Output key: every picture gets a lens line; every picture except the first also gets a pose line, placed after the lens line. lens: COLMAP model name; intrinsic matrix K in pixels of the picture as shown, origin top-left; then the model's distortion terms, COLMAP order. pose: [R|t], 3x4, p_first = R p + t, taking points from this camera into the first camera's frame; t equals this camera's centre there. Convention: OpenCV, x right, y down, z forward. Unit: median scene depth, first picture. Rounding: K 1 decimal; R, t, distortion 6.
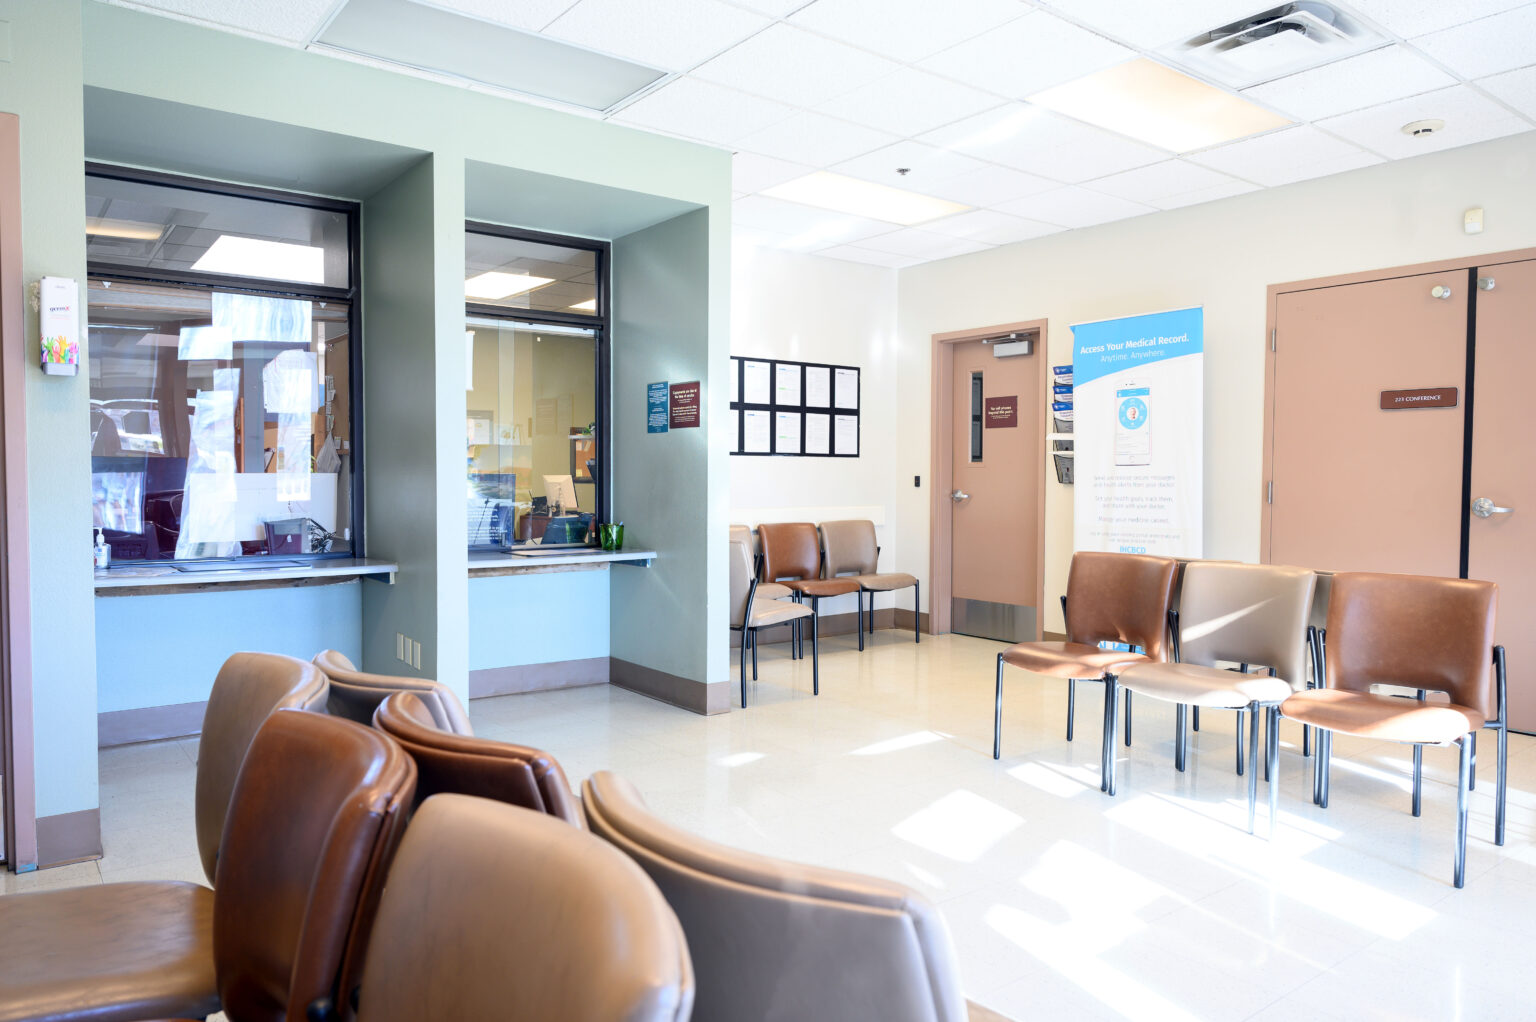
lens RADIAL K [[1026.8, 0, 768.0], [0, 1026.8, 511.0], [0, 0, 1]] dist [-0.001920, 0.000176]
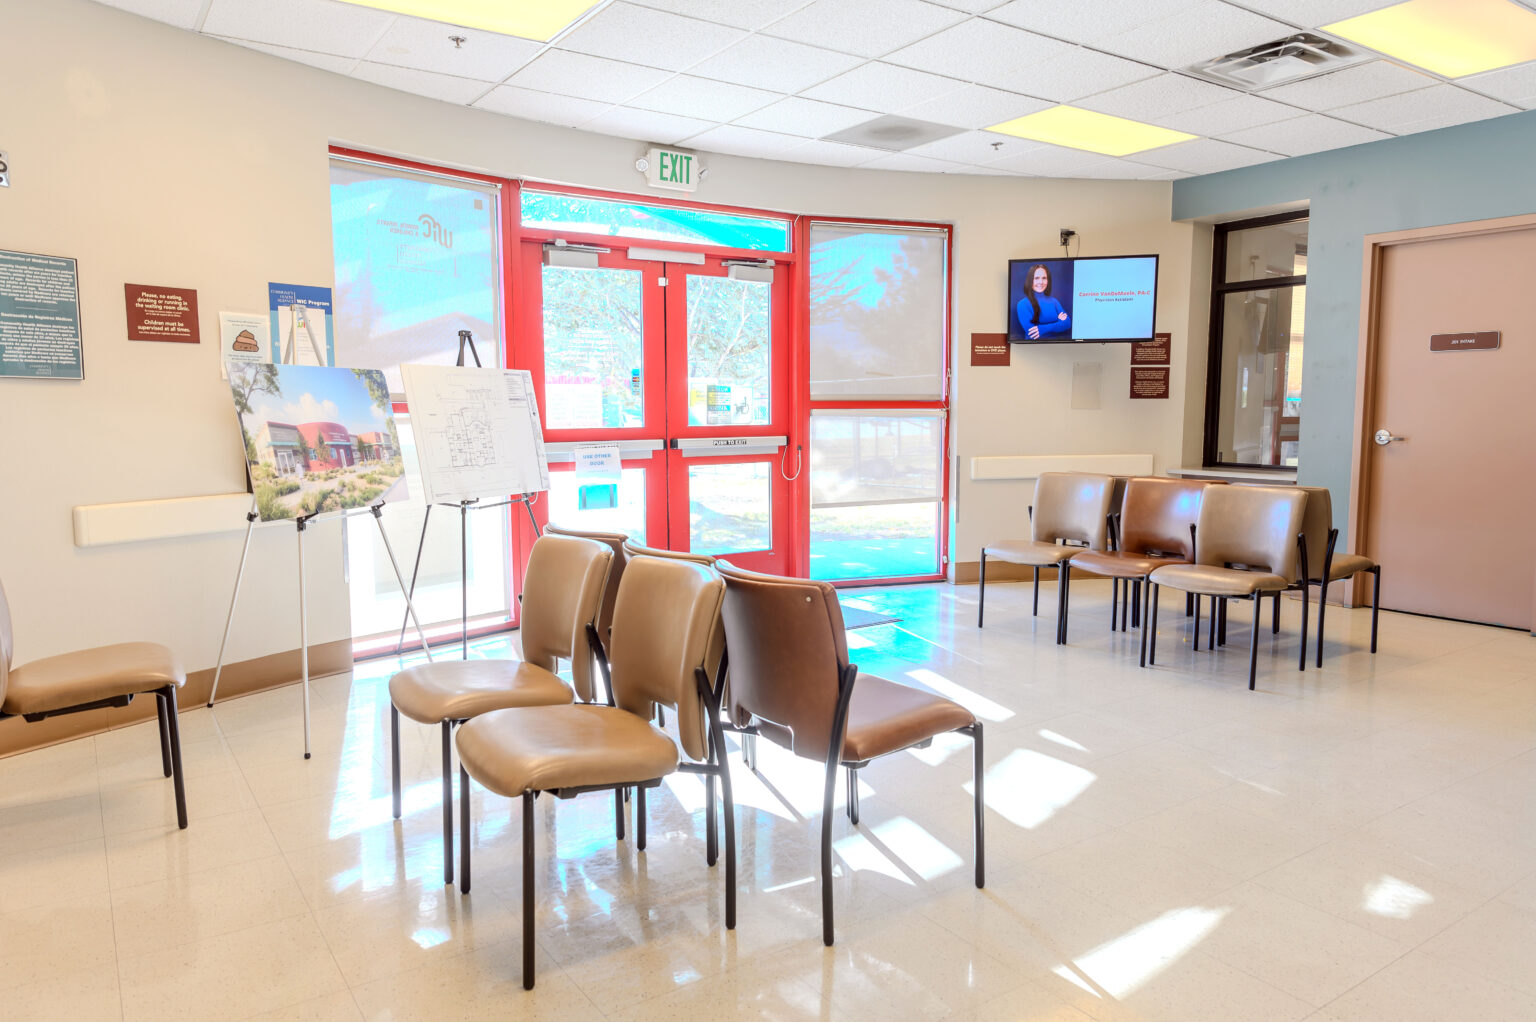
lens RADIAL K [[1026.8, 0, 768.0], [0, 1026.8, 511.0], [0, 0, 1]] dist [-0.001920, 0.000176]
pose [[-0.998109, -0.006230, 0.061151, 0.274479], [0.002794, 0.989224, 0.146382, -0.066814], [-0.061404, 0.146276, -0.987336, 1.394025]]
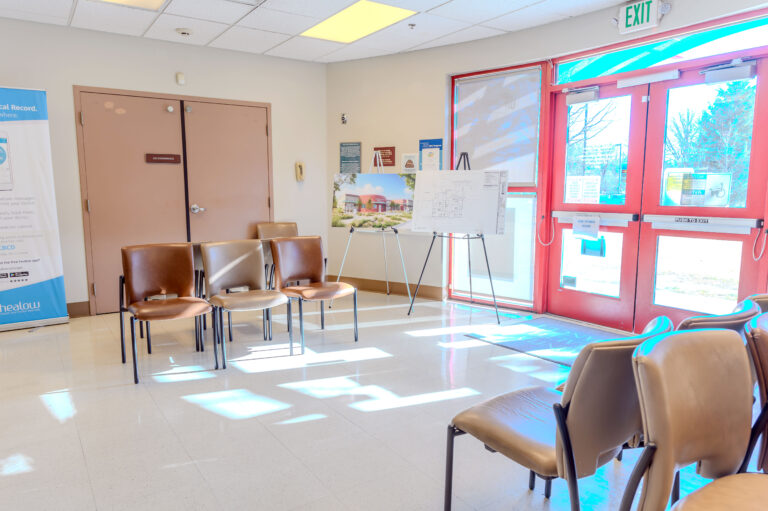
lens RADIAL K [[528.0, 0, 384.0], [0, 528.0, 255.5], [0, 0, 1]] dist [0.000425, 0.000190]
pose [[0.053235, -0.130236, 0.990053, -0.461441], [0.041842, 0.990879, 0.128095, -0.032093], [-0.997705, 0.034606, 0.058199, 0.500467]]
